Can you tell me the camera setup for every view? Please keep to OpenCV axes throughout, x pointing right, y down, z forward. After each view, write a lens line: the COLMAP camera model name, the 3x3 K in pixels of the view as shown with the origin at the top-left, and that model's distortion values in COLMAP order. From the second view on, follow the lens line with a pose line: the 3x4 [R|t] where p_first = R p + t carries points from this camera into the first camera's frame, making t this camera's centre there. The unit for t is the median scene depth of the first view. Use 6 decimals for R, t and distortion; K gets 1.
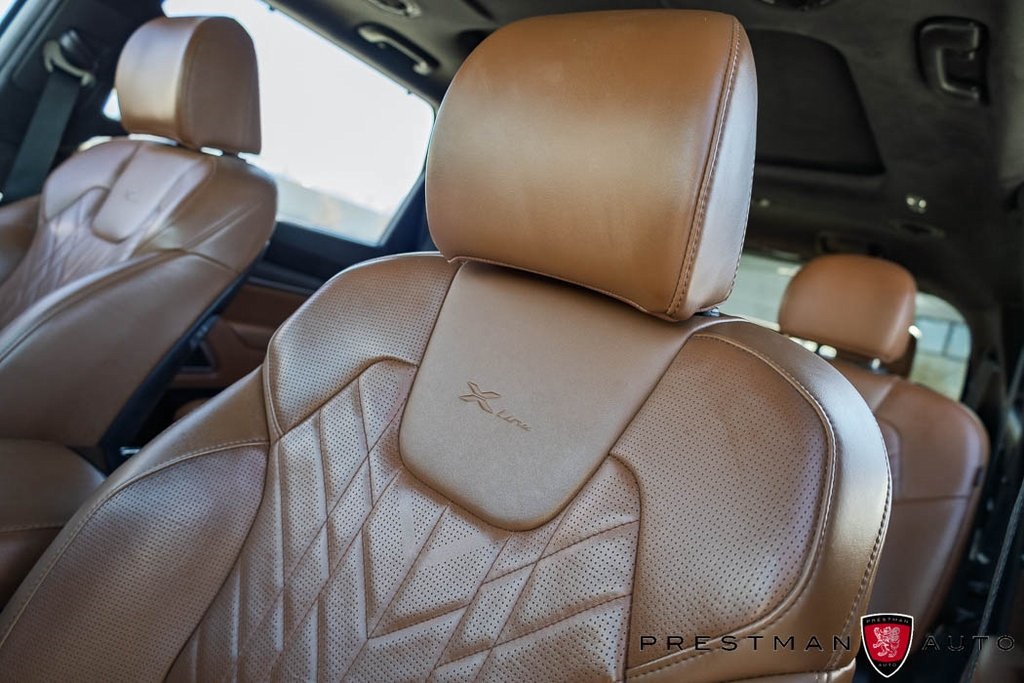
lens RADIAL K [[671.9, 0, 507.6], [0, 671.9, 341.9], [0, 0, 1]] dist [0.012916, 0.006176]
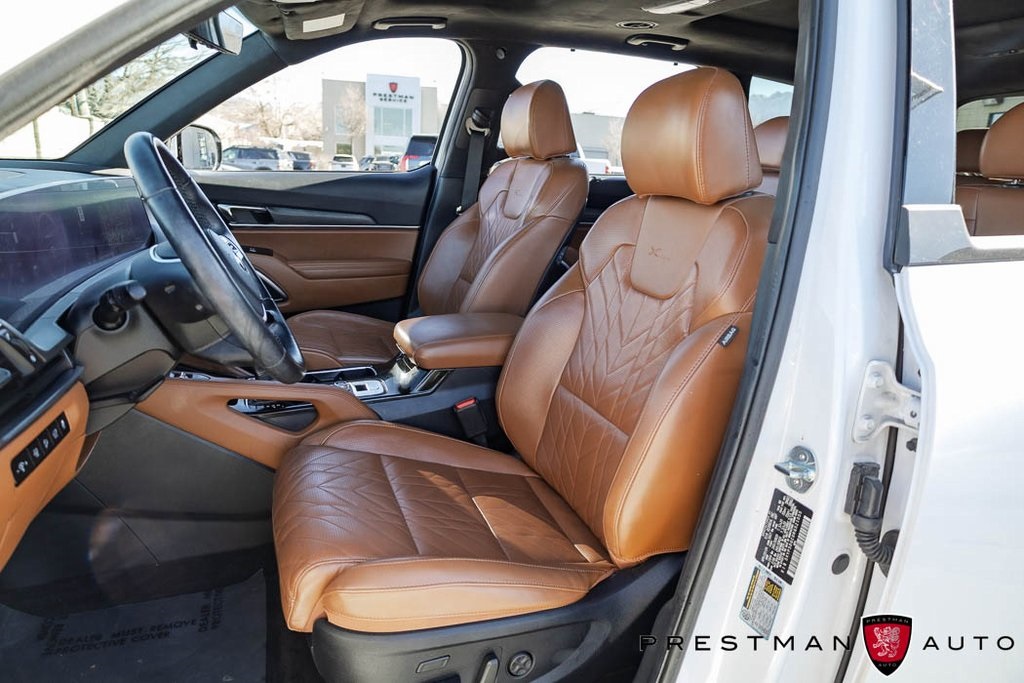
lens RADIAL K [[671.9, 0, 514.0], [0, 671.9, 333.2], [0, 0, 1]] dist [0.012916, 0.006176]
pose [[0.842008, -0.122916, -0.525275, 0.399111], [0.171020, 0.984293, 0.043815, 0.092852], [0.511639, -0.126725, 0.849804, -0.701205]]
